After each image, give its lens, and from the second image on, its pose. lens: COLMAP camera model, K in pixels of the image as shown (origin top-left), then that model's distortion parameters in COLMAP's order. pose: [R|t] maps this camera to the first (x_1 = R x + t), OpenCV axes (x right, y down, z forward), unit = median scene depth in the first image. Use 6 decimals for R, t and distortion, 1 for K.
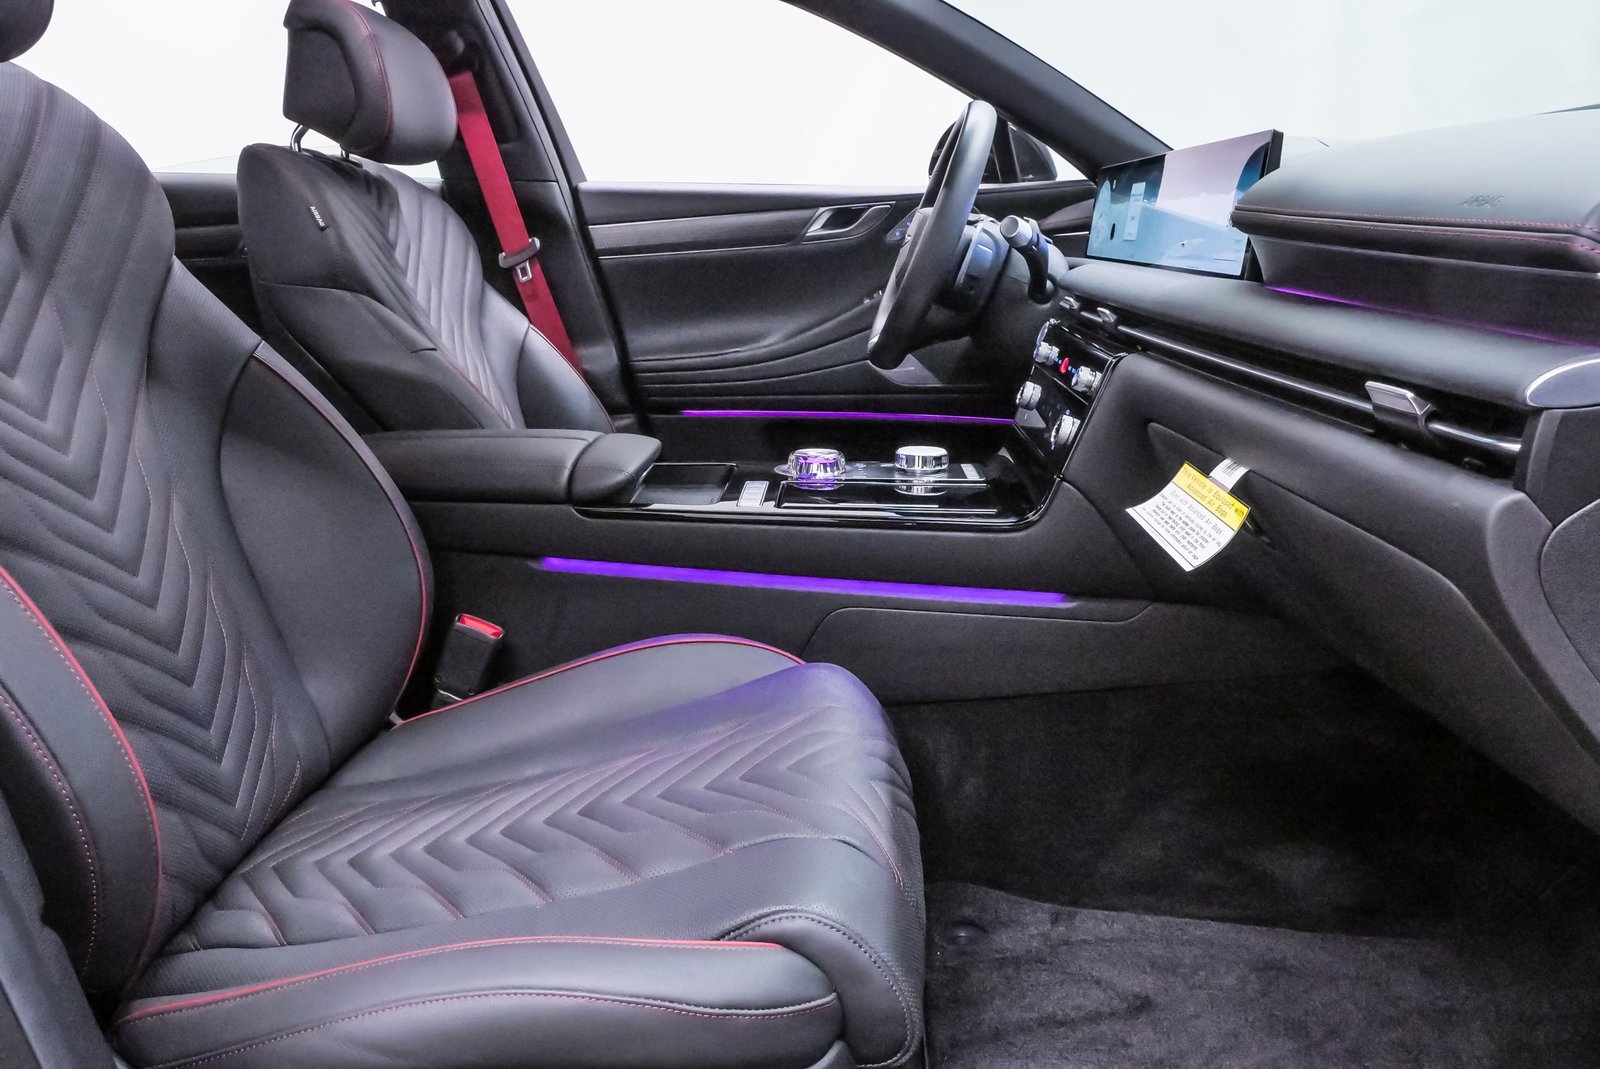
lens RADIAL K [[1135.2, 0, 805.3], [0, 1135.2, 526.3], [0, 0, 1]] dist [-0.024723, 0.012702]
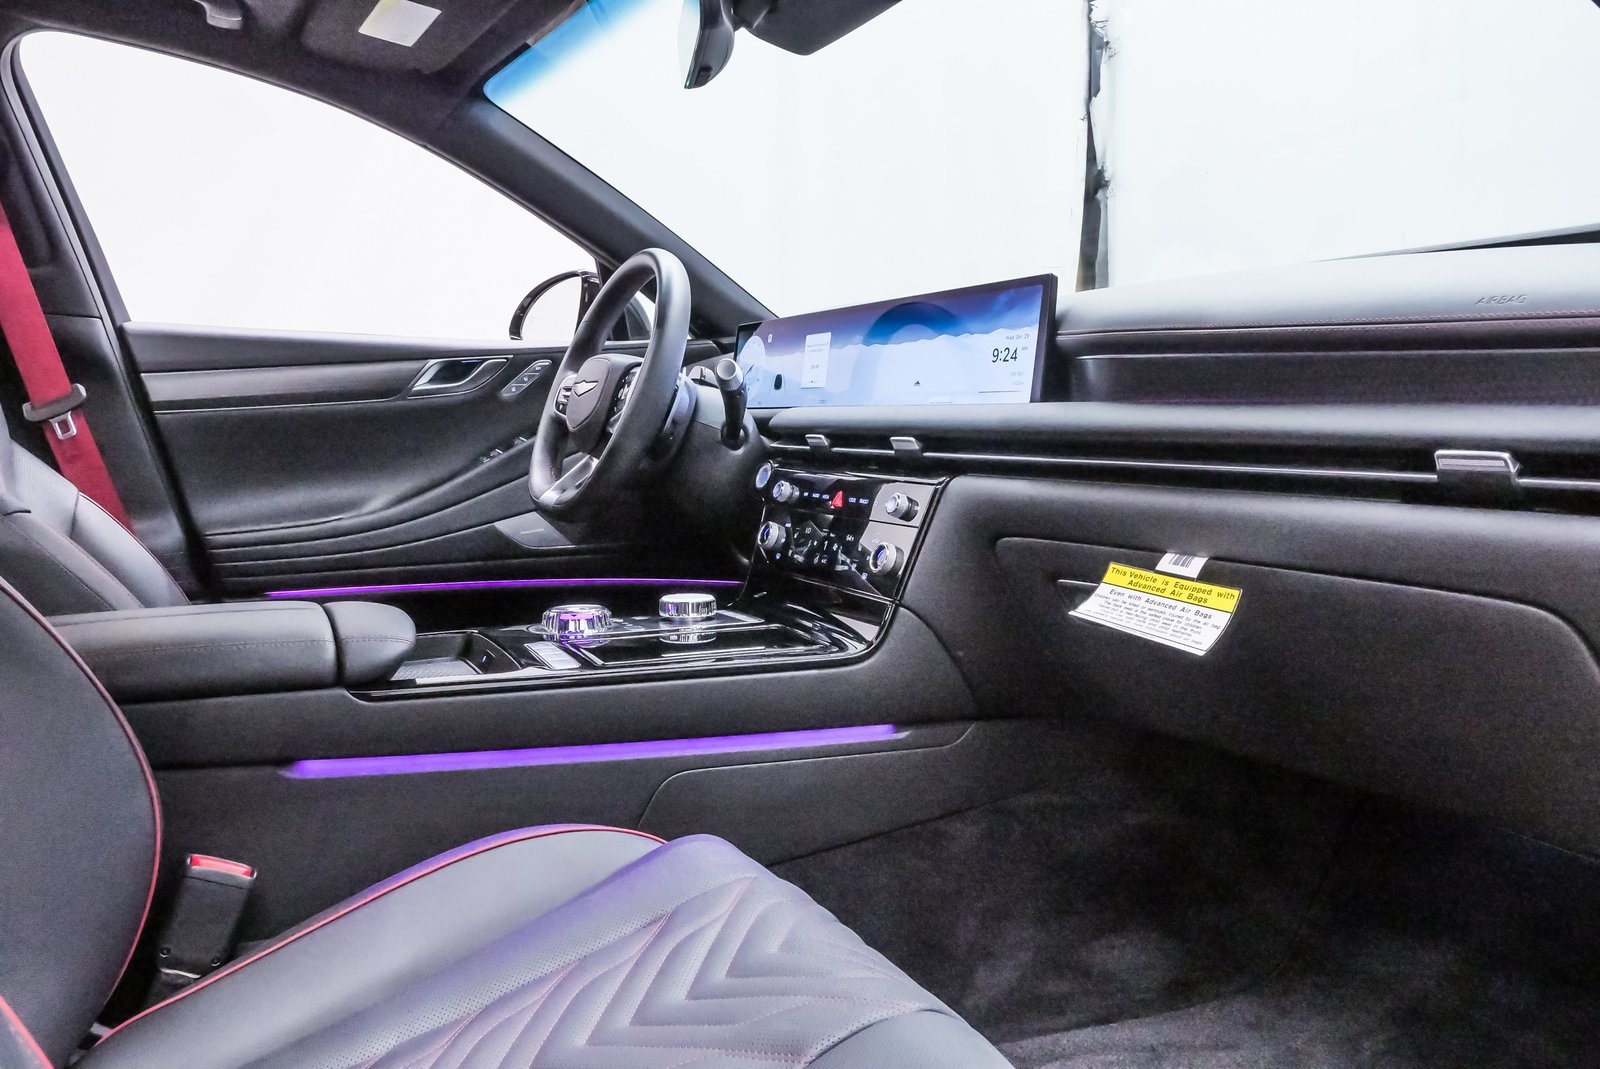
lens RADIAL K [[1135.2, 0, 801.2], [0, 1135.2, 534.4], [0, 0, 1]] dist [-0.024723, 0.012702]
pose [[0.877935, -0.043518, 0.476798, -0.255667], [0.116119, 0.985482, -0.123865, 0.008649], [-0.464485, 0.164110, 0.870242, 0.136119]]
